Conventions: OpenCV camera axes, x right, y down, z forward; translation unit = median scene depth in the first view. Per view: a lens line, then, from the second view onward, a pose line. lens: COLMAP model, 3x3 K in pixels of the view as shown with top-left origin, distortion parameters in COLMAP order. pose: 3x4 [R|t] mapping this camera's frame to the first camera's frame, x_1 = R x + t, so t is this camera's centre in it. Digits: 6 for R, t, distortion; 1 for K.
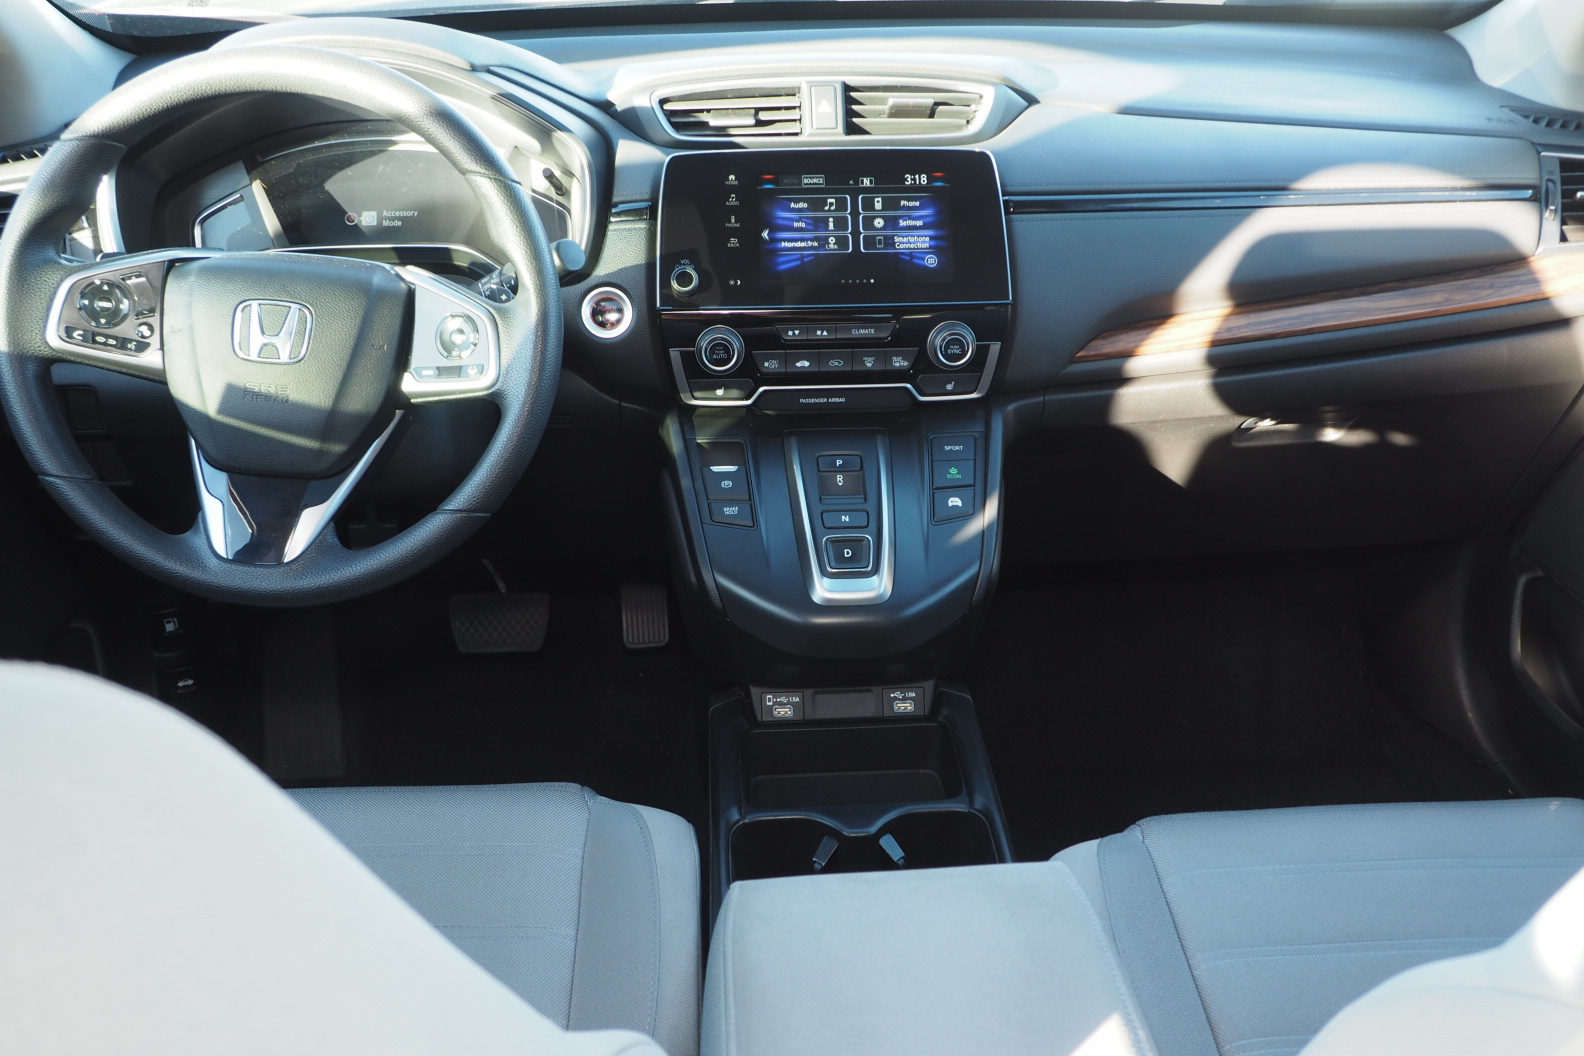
lens RADIAL K [[1454.4, 0, 792.0], [0, 1454.4, 528.0], [0, 0, 1]] dist [-0.028316, 0.002366]
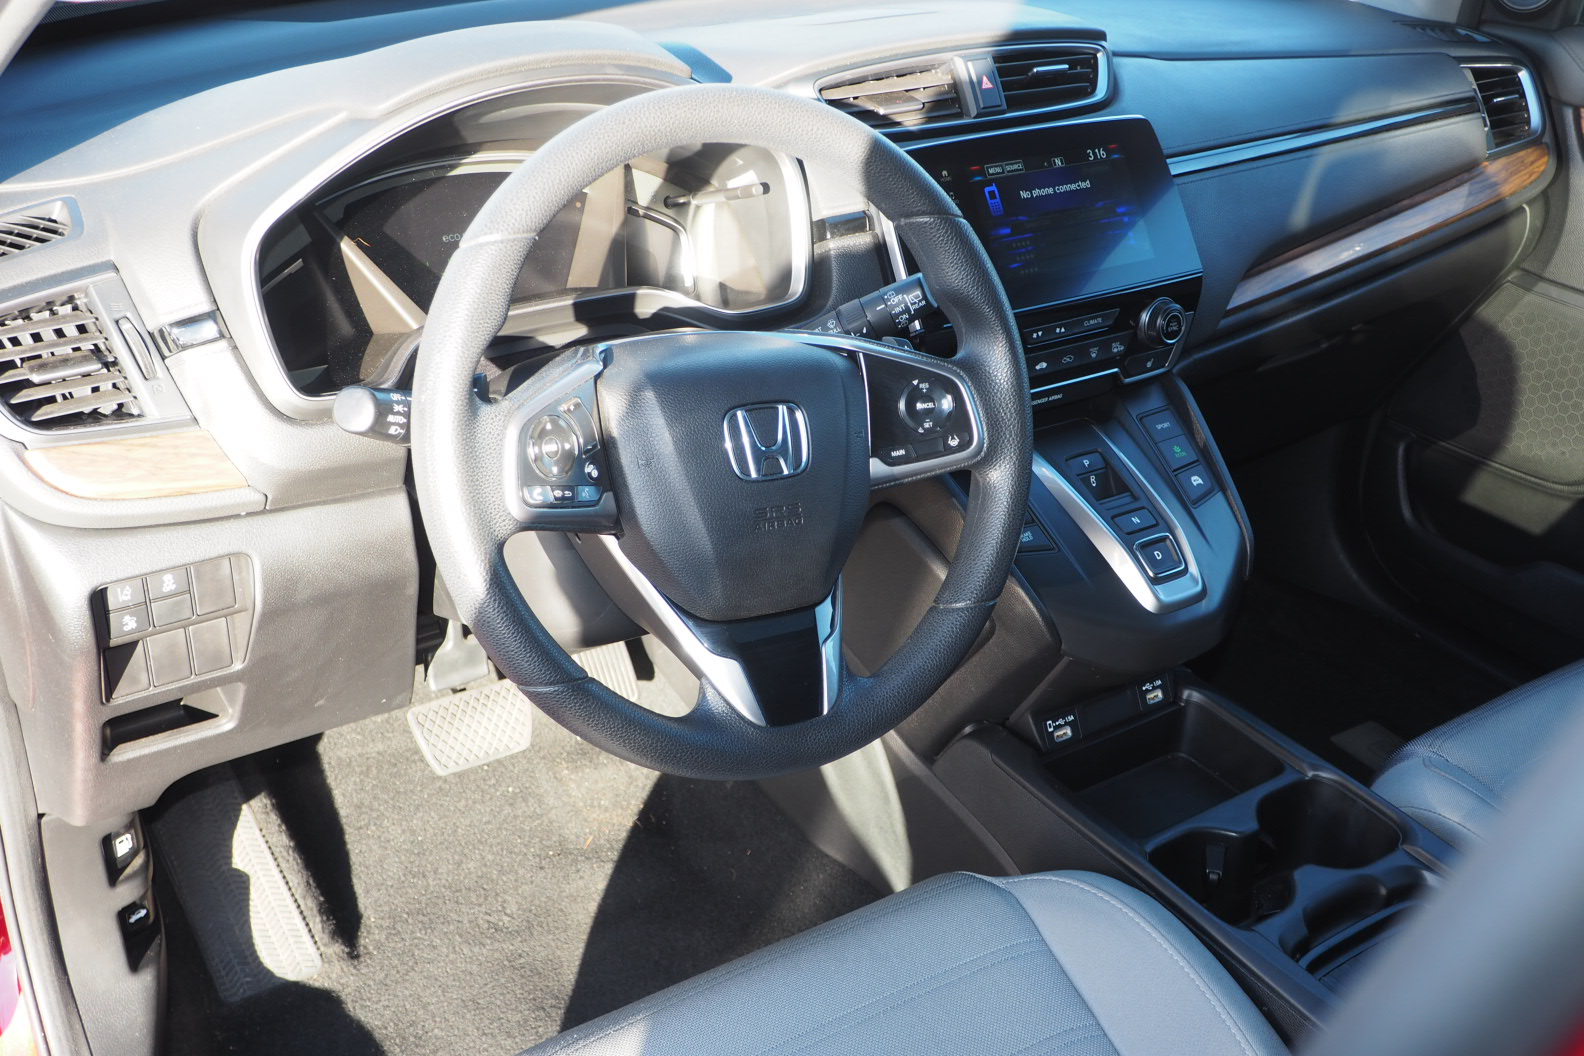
lens RADIAL K [[1654.2, 0, 747.0], [0, 1654.2, 525.6], [0, 0, 1]] dist [-0.005899, 0.005198]
pose [[0.864189, -0.206091, 0.459024, -0.658269], [0.183555, 0.978527, 0.093763, -0.146038], [-0.468491, 0.003227, 0.883462, 0.154436]]
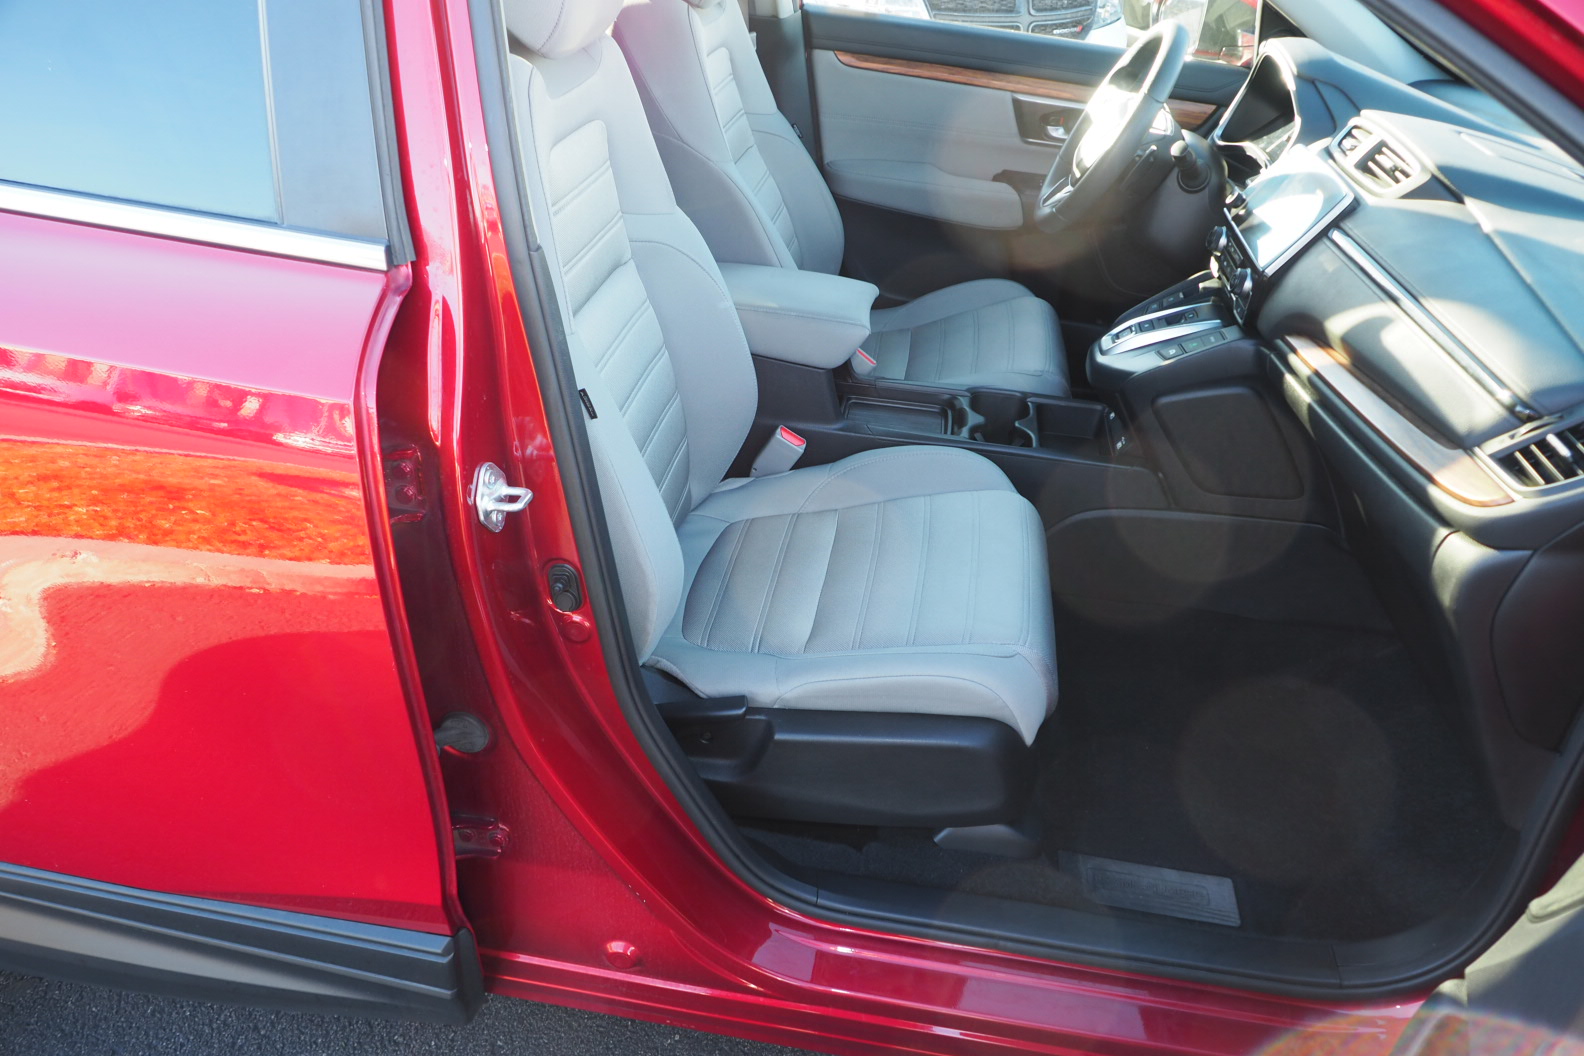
lens RADIAL K [[1122.5, 0, 792.0], [0, 1122.5, 528.0], [0, 0, 1]] dist [-0.023534, 0.002746]
pose [[-0.181950, 0.527571, -0.829797, 1.383070], [-0.494463, 0.680337, 0.540969, -0.364823], [0.849942, 0.508733, 0.137077, 0.531857]]
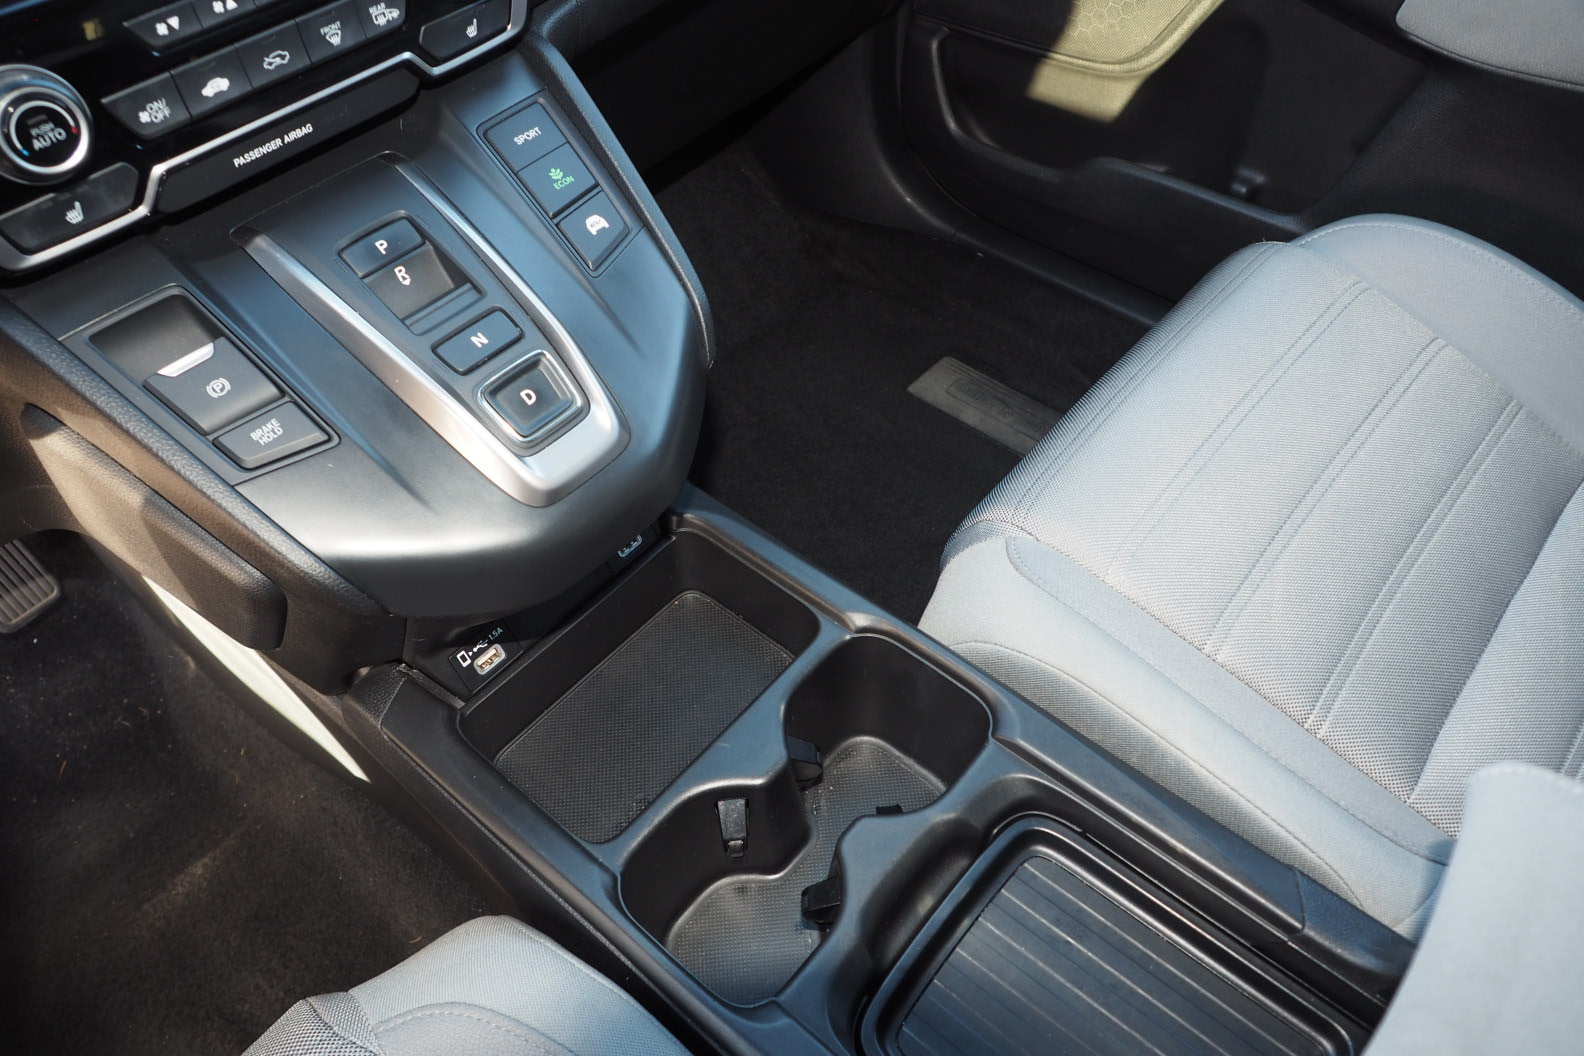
lens RADIAL K [[1122.5, 0, 792.0], [0, 1122.5, 528.0], [0, 0, 1]] dist [-0.023534, 0.002746]
pose [[0.684037, -0.553110, 0.475566, -0.116147], [0.339034, 0.818328, 0.464107, -0.099237], [-0.645871, -0.156234, 0.747290, 0.580947]]
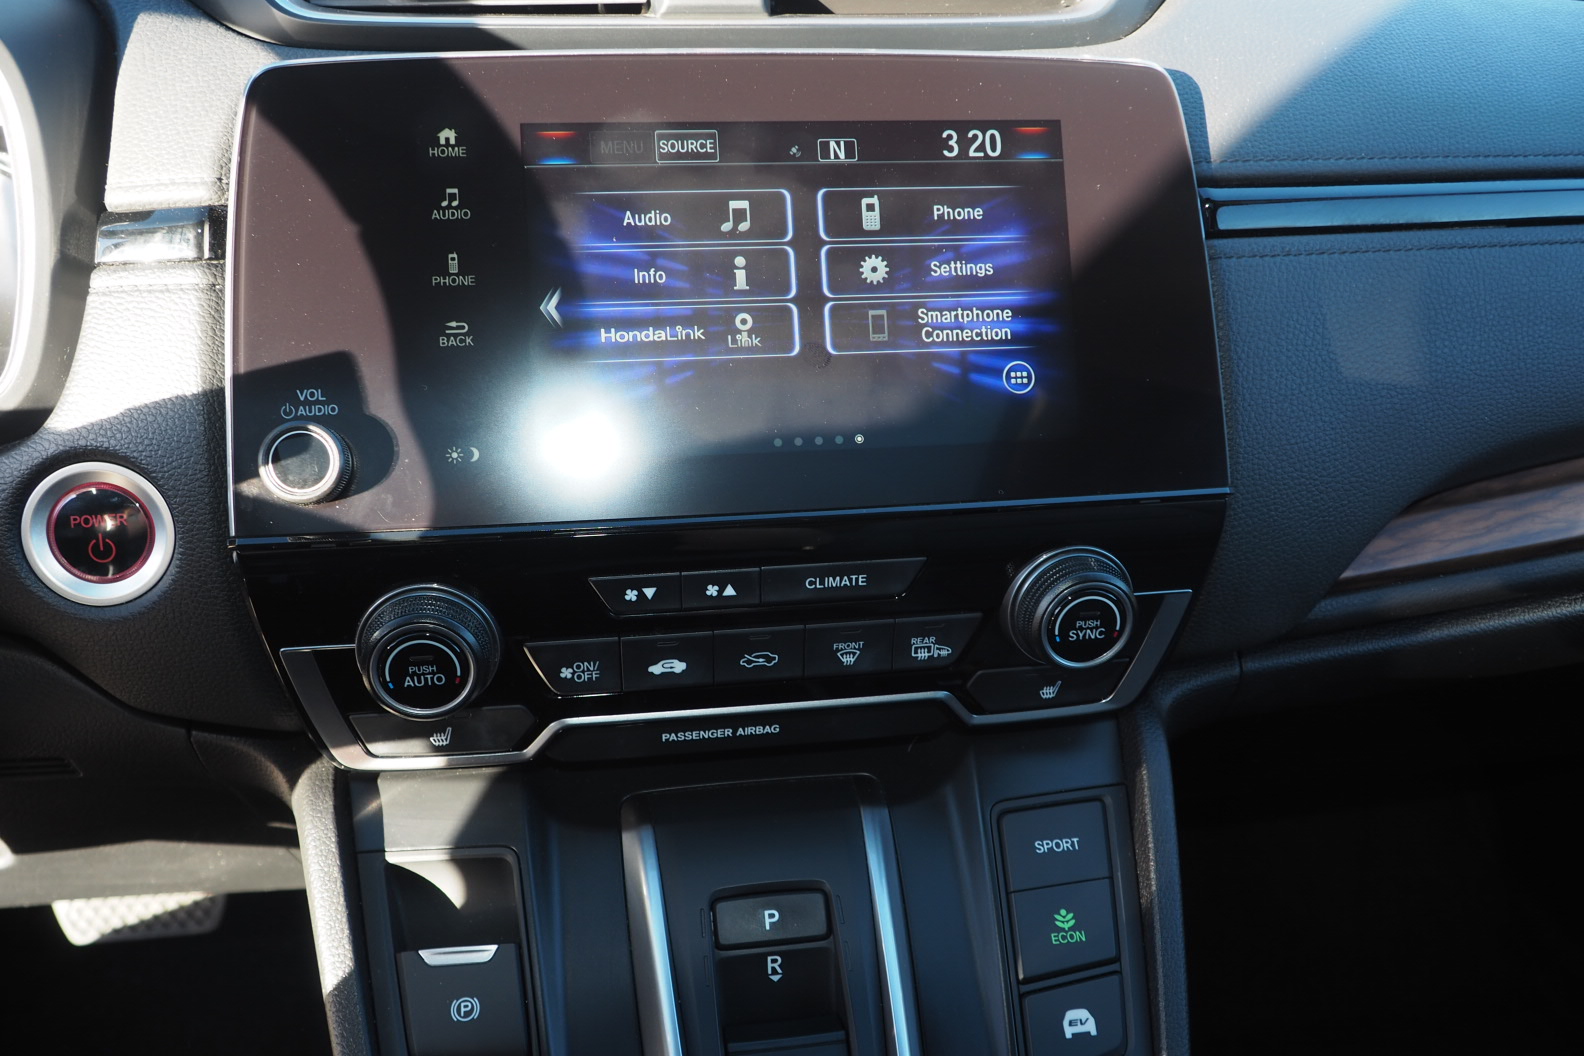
lens RADIAL K [[1273.0, 0, 792.0], [0, 1273.0, 528.0], [0, 0, 1]] dist [-0.032160, -0.001575]
pose [[0.993762, -0.024251, 0.108857, 0.004372], [0.011986, 0.993643, 0.111935, -0.181548], [-0.110880, -0.109932, 0.987735, 0.685001]]
